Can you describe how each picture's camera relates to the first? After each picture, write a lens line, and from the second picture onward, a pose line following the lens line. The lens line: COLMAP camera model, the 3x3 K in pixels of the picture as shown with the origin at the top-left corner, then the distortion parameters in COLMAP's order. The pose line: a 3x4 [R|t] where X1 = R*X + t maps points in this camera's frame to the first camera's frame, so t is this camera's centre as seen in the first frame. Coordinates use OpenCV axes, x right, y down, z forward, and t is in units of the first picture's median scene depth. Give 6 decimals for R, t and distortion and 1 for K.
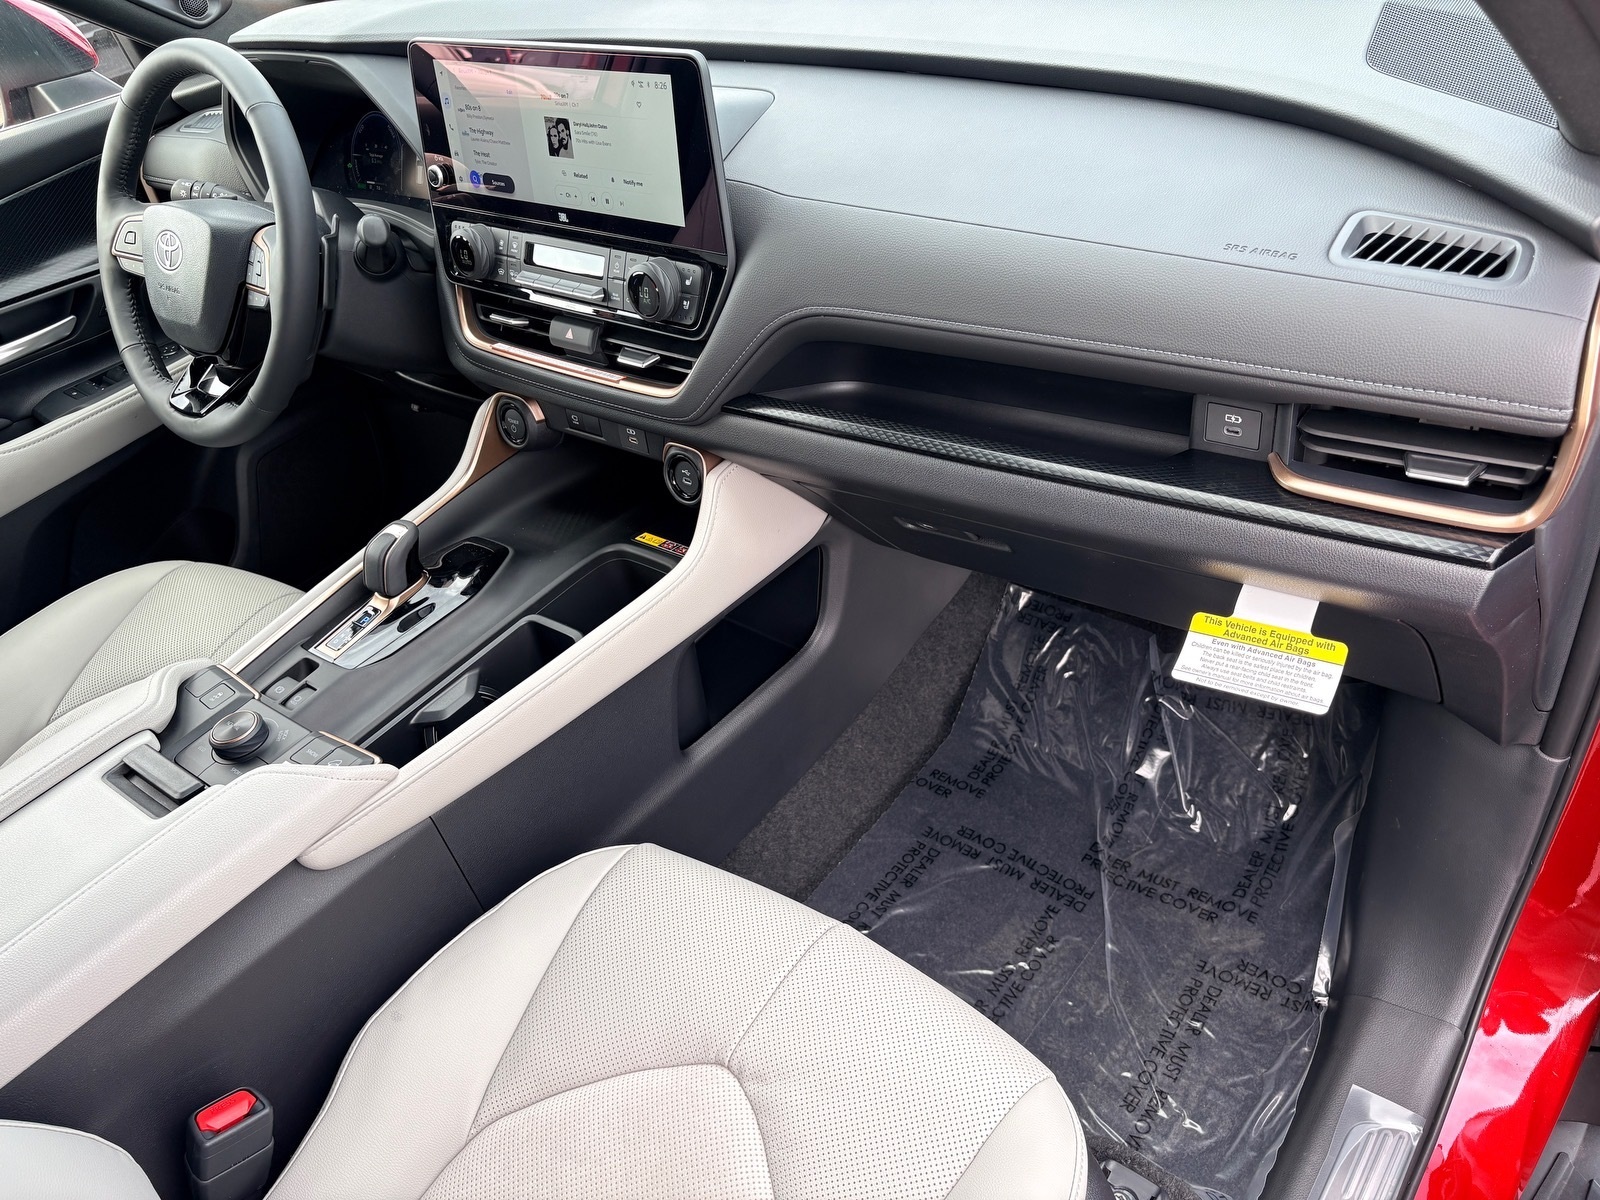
lens RADIAL K [[1224.9, 0, 795.1], [0, 1224.9, 606.5], [0, 0, 1]] dist [0.045132, -0.057325]
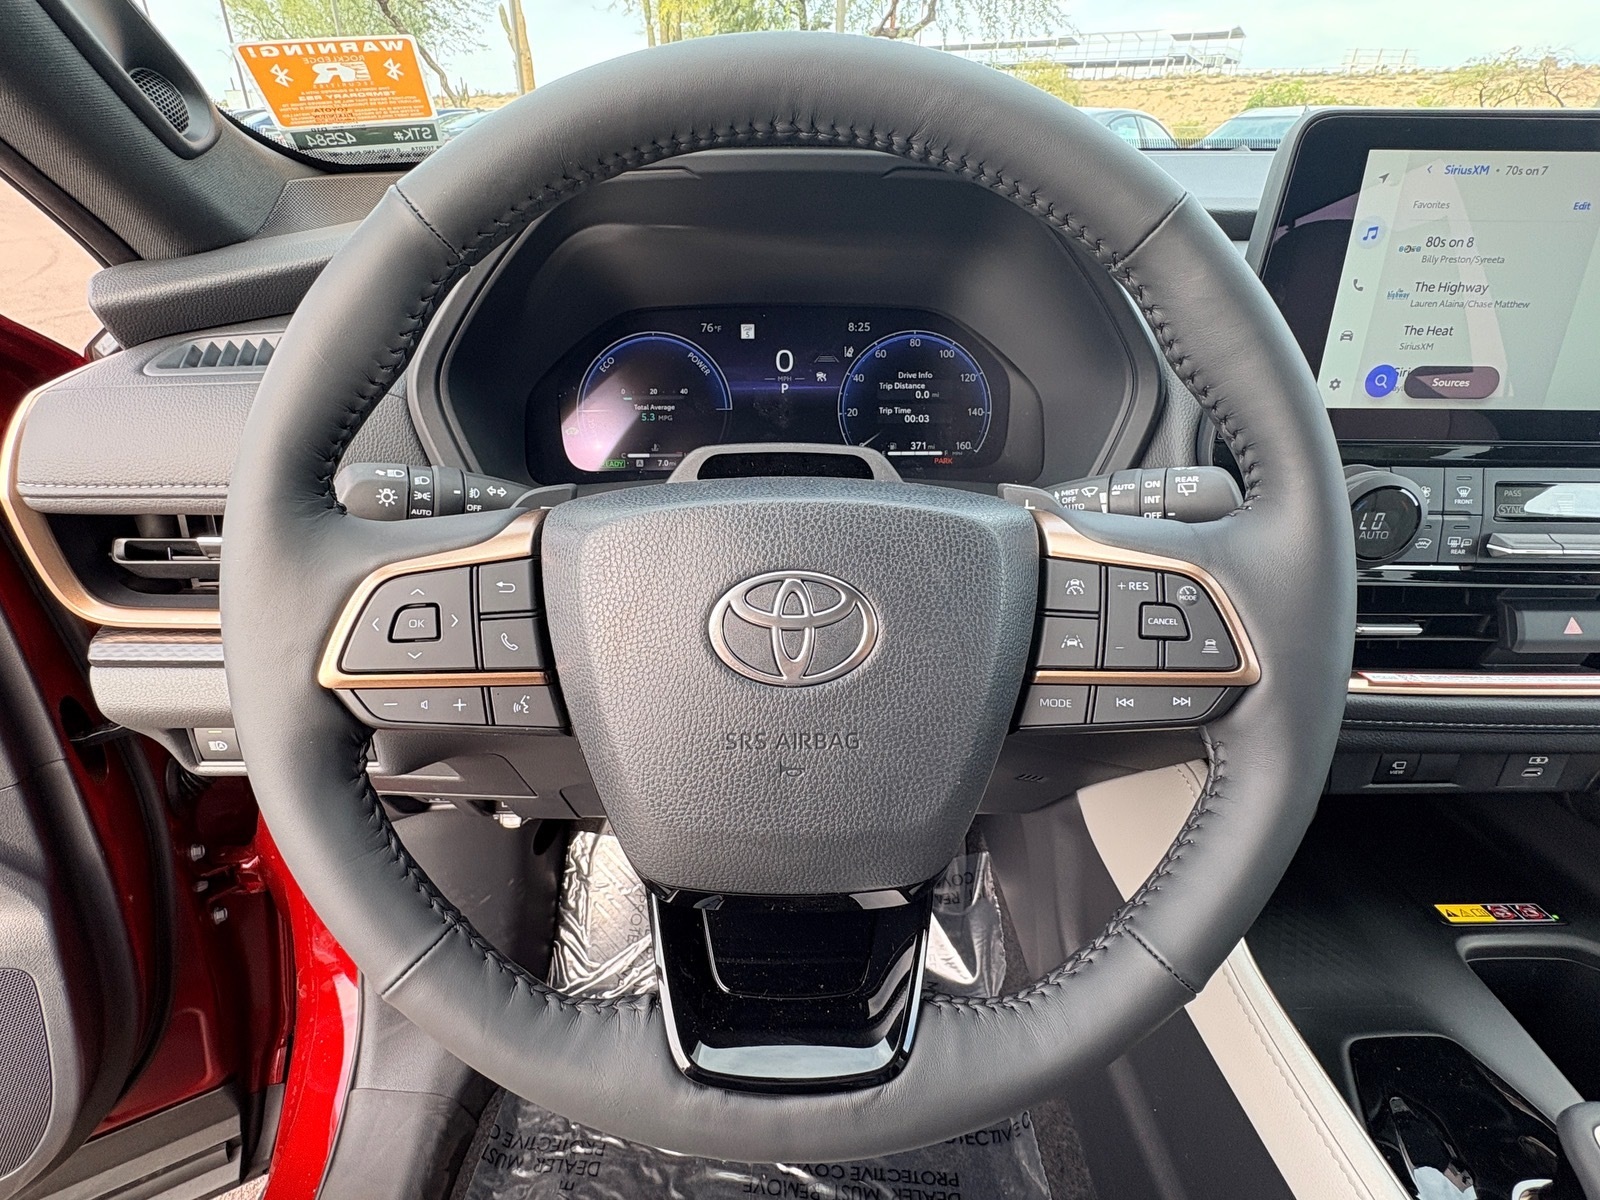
lens RADIAL K [[814.6, 0, 791.0], [0, 814.6, 602.6], [0, 0, 1]] dist [-0.000851, 0.000177]
pose [[0.765132, -0.161375, 0.623323, -0.740231], [0.282679, 0.953987, -0.100008, -0.315232], [-0.578503, 0.252720, 0.775543, 0.969012]]
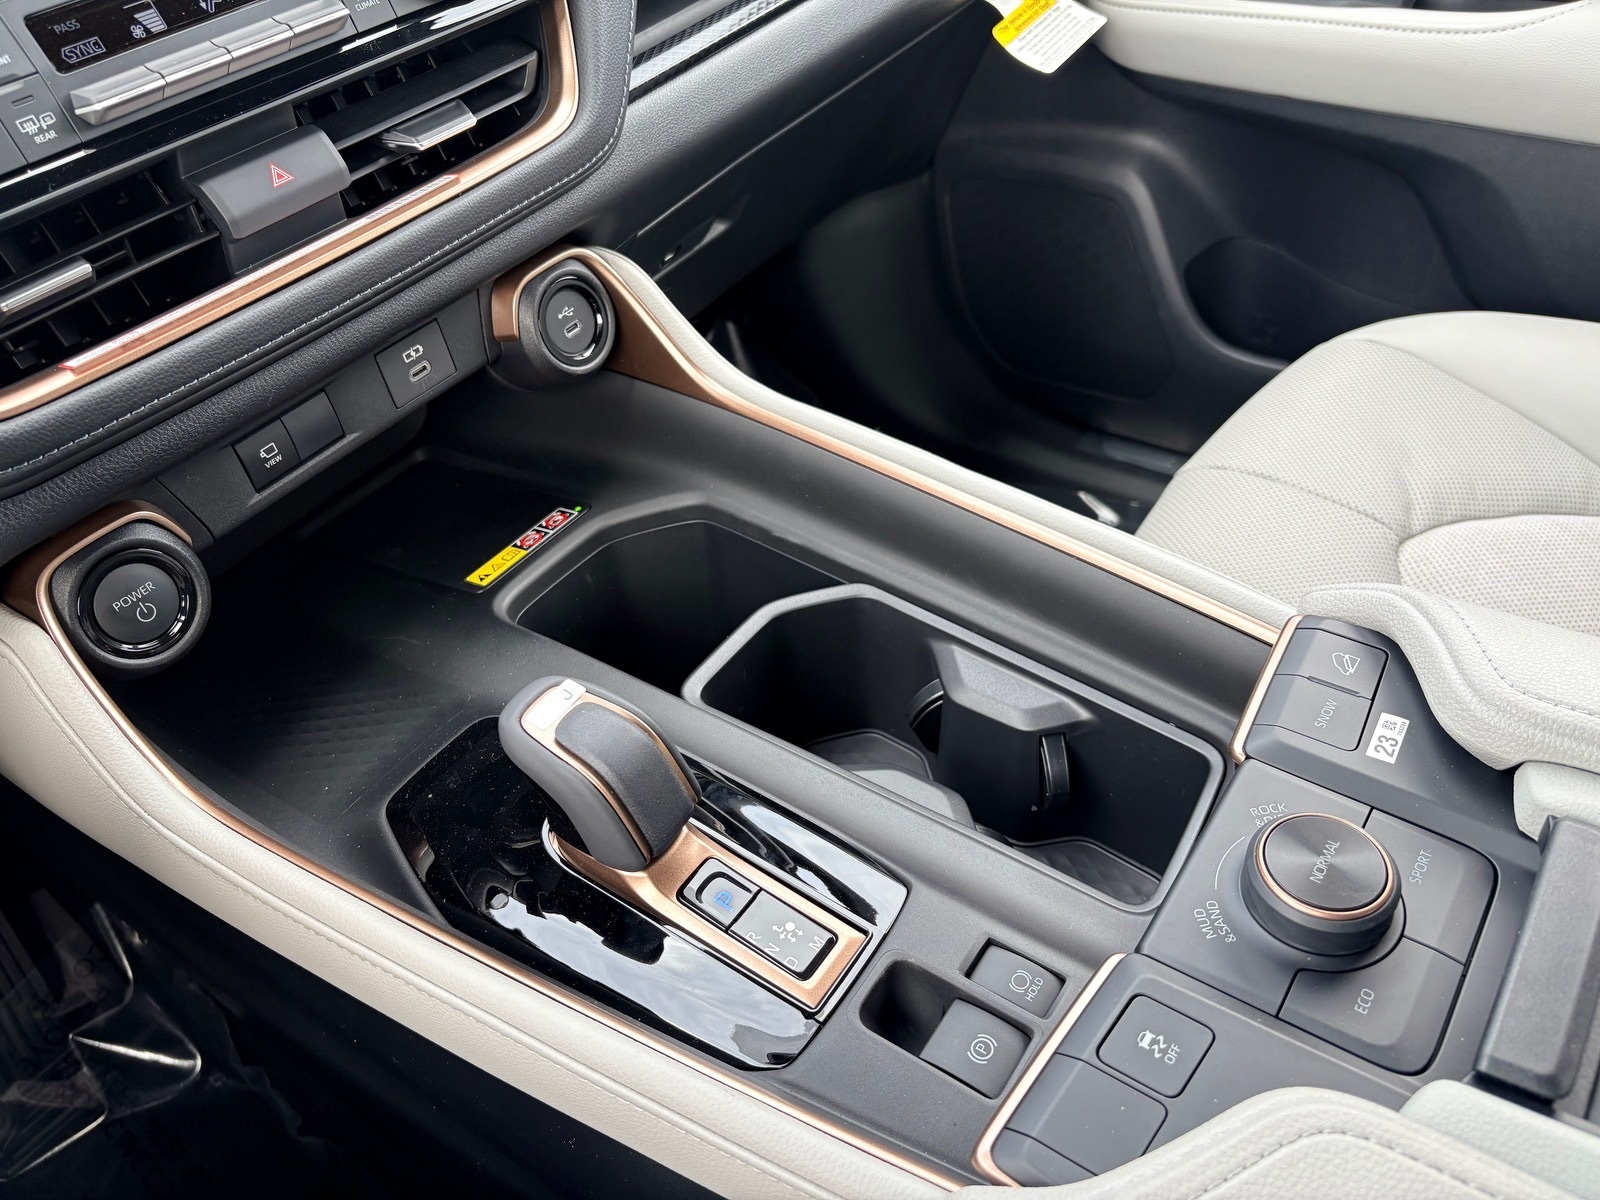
lens RADIAL K [[1224.6, 0, 800.0], [0, 1224.6, 600.0], [0, 0, 1]] dist [0.042364, -0.061871]
pose [[-0.026308, -0.516679, 0.855775, -0.662598], [0.699574, 0.601995, 0.384964, -0.181785], [-0.714075, 0.608806, 0.345618, 0.865138]]
